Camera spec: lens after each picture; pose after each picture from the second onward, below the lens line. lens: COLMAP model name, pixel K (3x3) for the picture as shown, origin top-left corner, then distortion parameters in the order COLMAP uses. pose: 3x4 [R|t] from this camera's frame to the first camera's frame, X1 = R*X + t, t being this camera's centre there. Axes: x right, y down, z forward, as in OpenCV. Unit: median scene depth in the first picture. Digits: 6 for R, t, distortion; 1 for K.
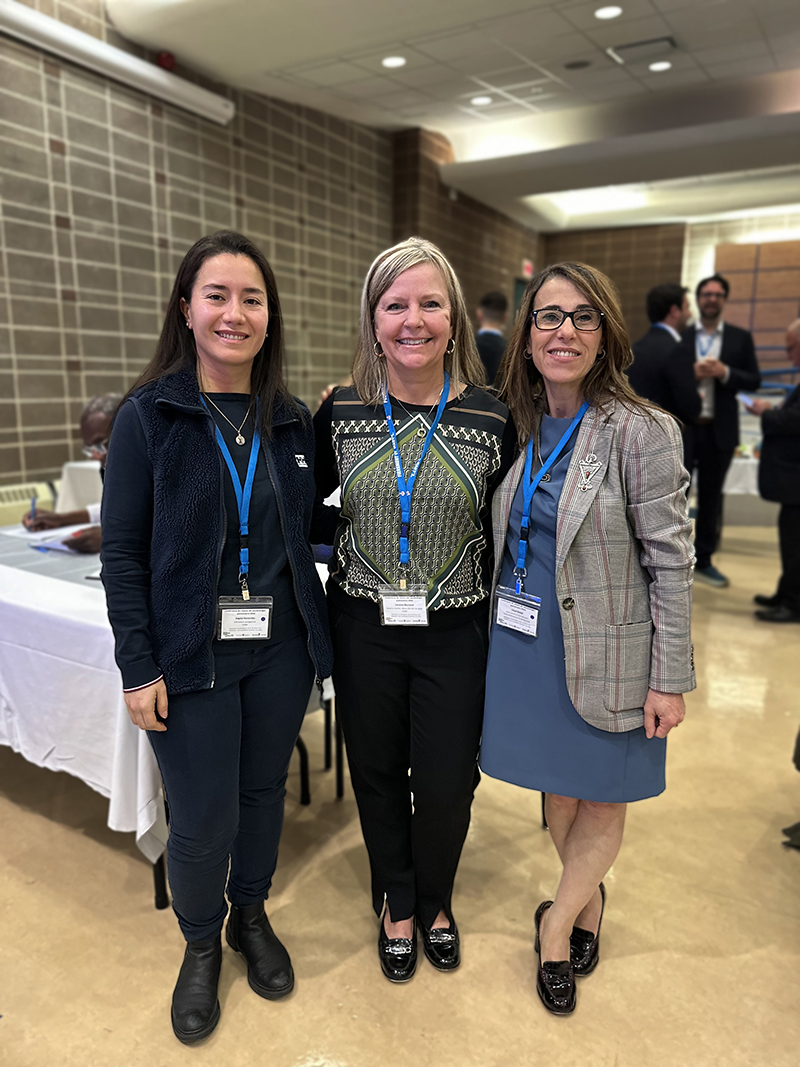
lens RADIAL K [[752.3, 0, 403.8], [0, 752.3, 532.1], [0, 0, 1]] dist [0.003080, -0.006397]
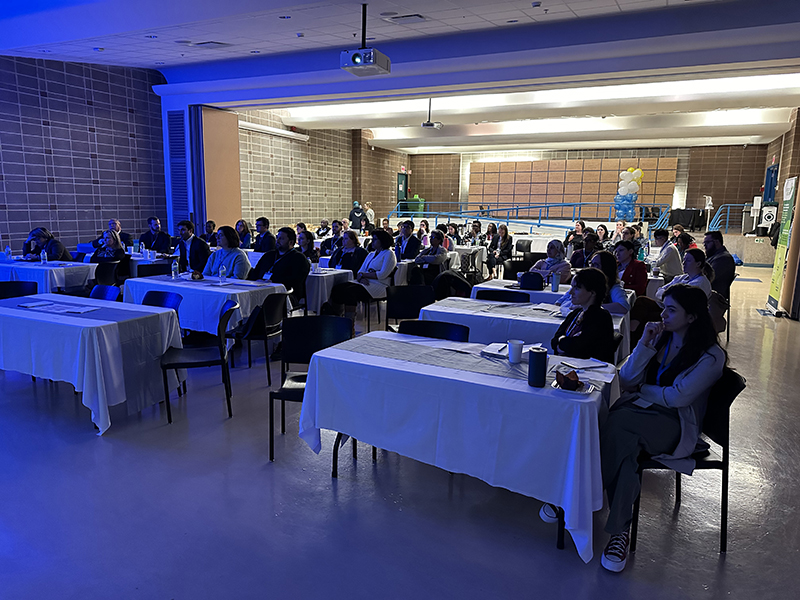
lens RADIAL K [[564.0, 0, 400.1], [0, 564.0, 303.9], [0, 0, 1]] dist [0.003080, -0.006397]
pose [[0.996062, -0.012496, 0.087769, -0.035242], [0.015267, 0.999404, -0.030971, 0.268120], [-0.087329, 0.032189, 0.995659, -1.422914]]
